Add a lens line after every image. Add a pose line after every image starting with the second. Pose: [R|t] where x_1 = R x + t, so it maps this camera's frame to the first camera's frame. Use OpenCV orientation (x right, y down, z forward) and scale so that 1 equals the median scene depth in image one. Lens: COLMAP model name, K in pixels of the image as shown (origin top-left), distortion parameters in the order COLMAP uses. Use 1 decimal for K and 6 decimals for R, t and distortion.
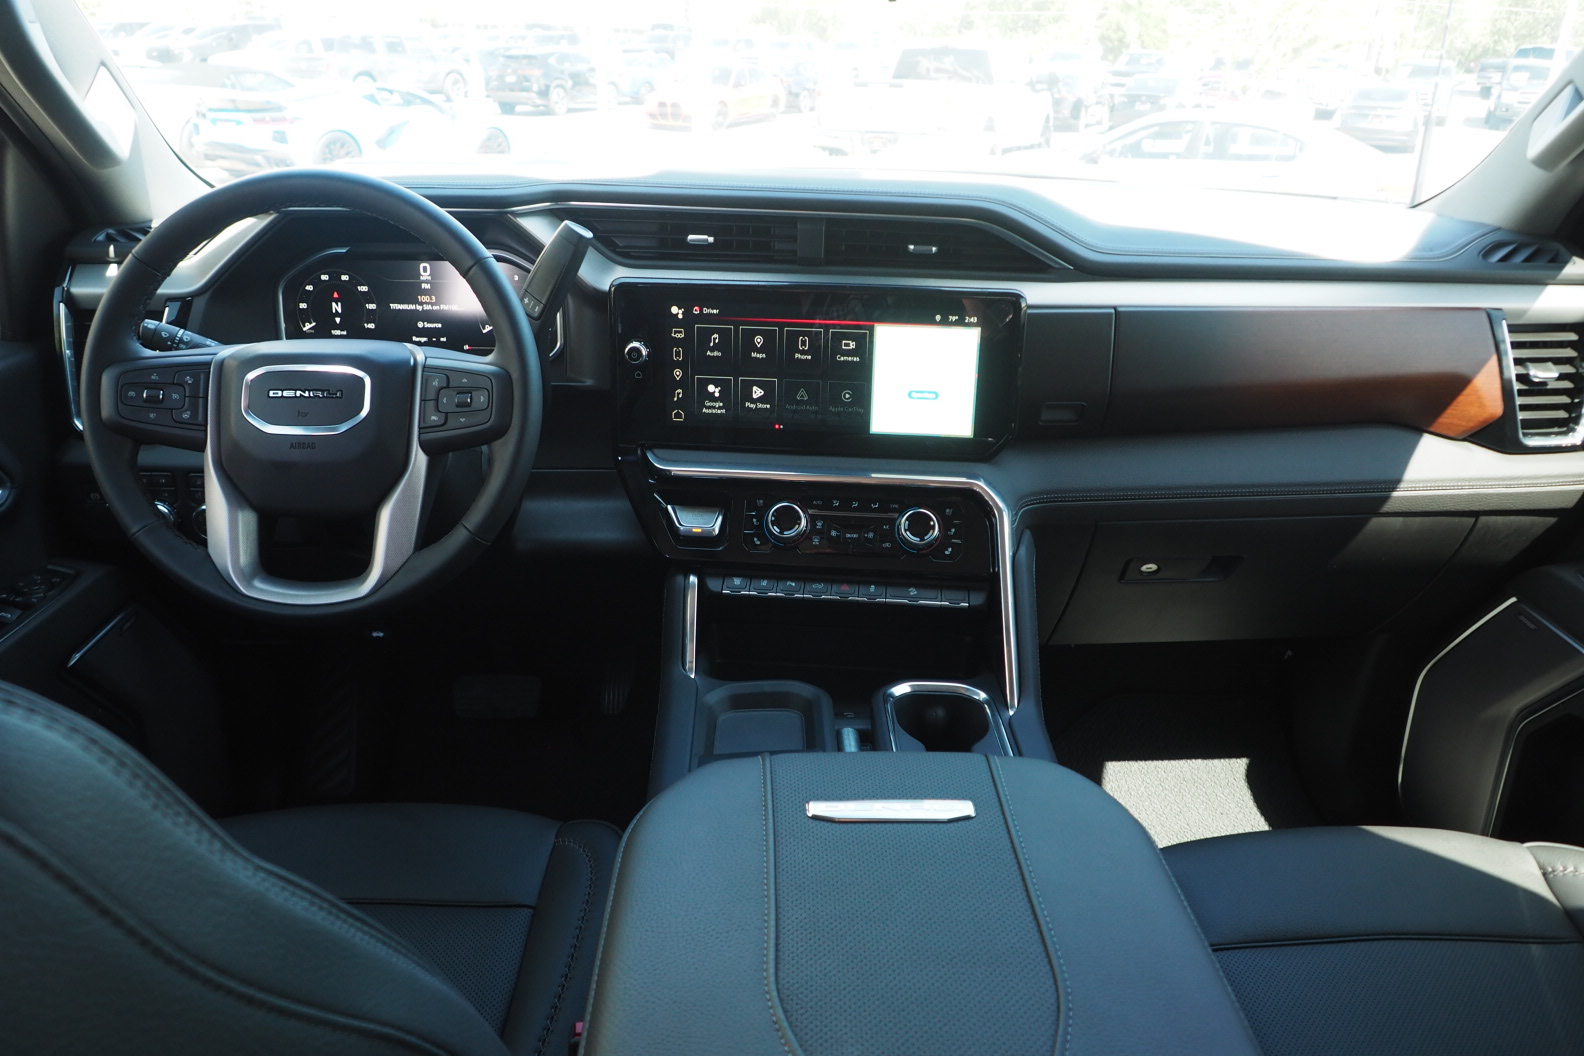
lens RADIAL K [[1098.6, 0, 790.9], [0, 1098.6, 539.6], [0, 0, 1]] dist [-0.027477, 0.000675]
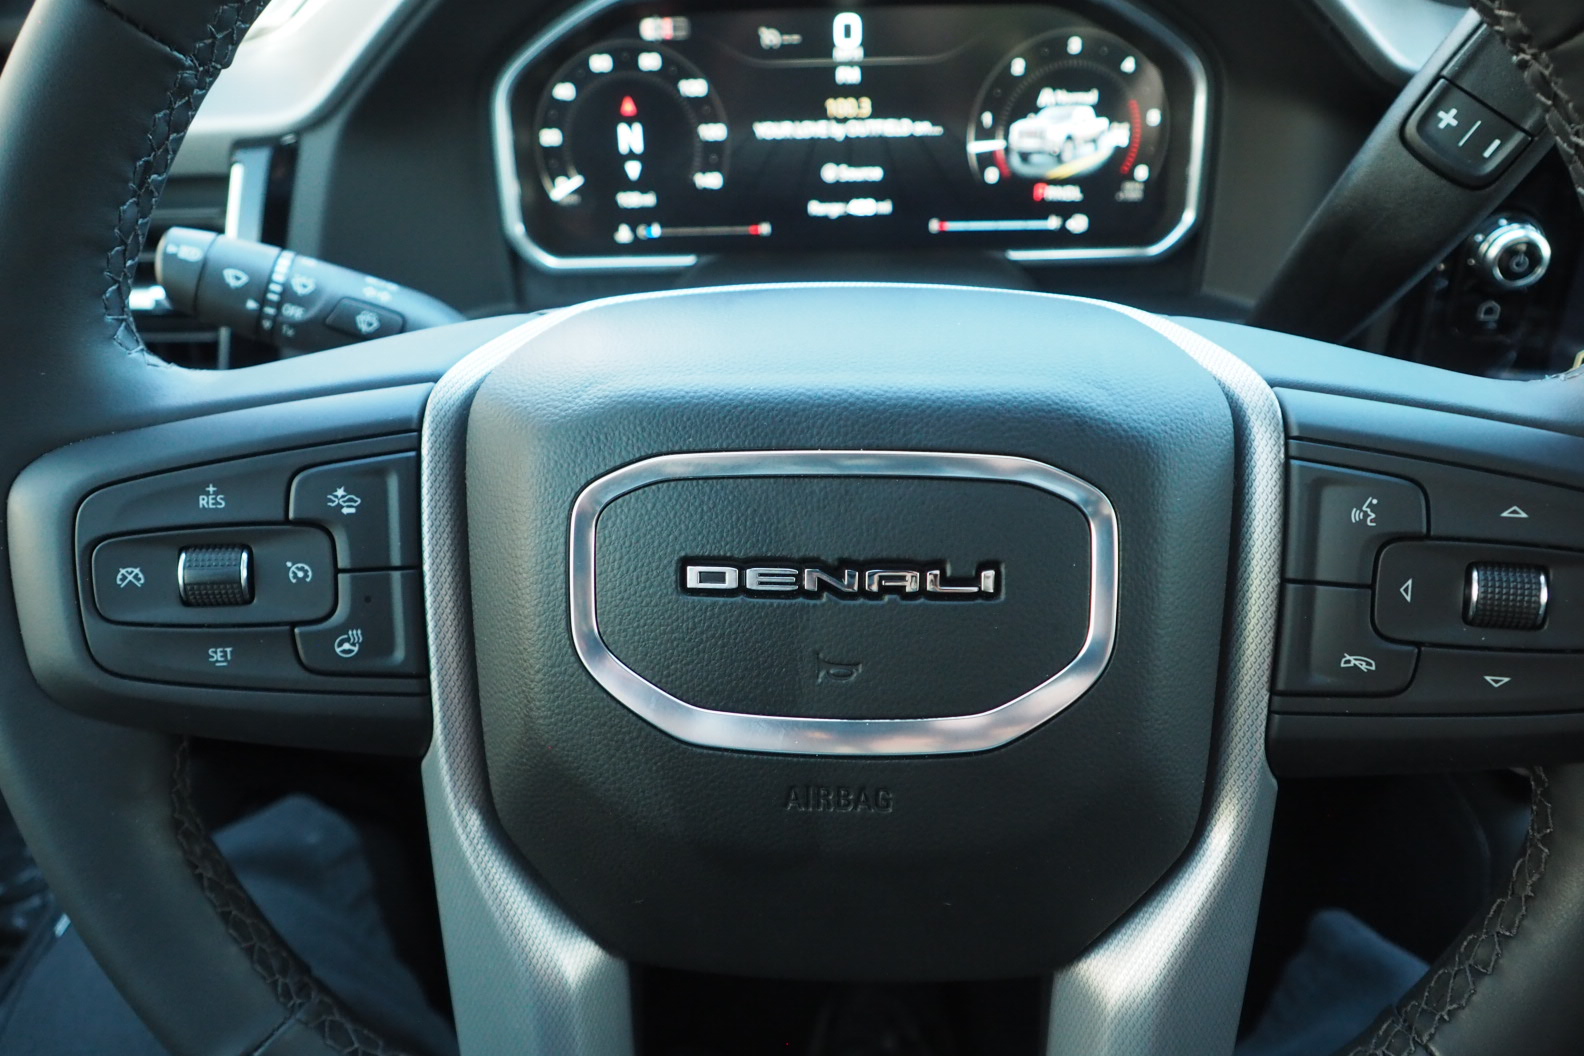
lens RADIAL K [[1098.6, 0, 793.8], [0, 1098.6, 535.5], [0, 0, 1]] dist [-0.027477, 0.000675]
pose [[0.996789, -0.008876, -0.079582, -0.399561], [0.023065, 0.983544, 0.179191, -0.169816], [0.076682, -0.180452, 0.980590, 0.706375]]
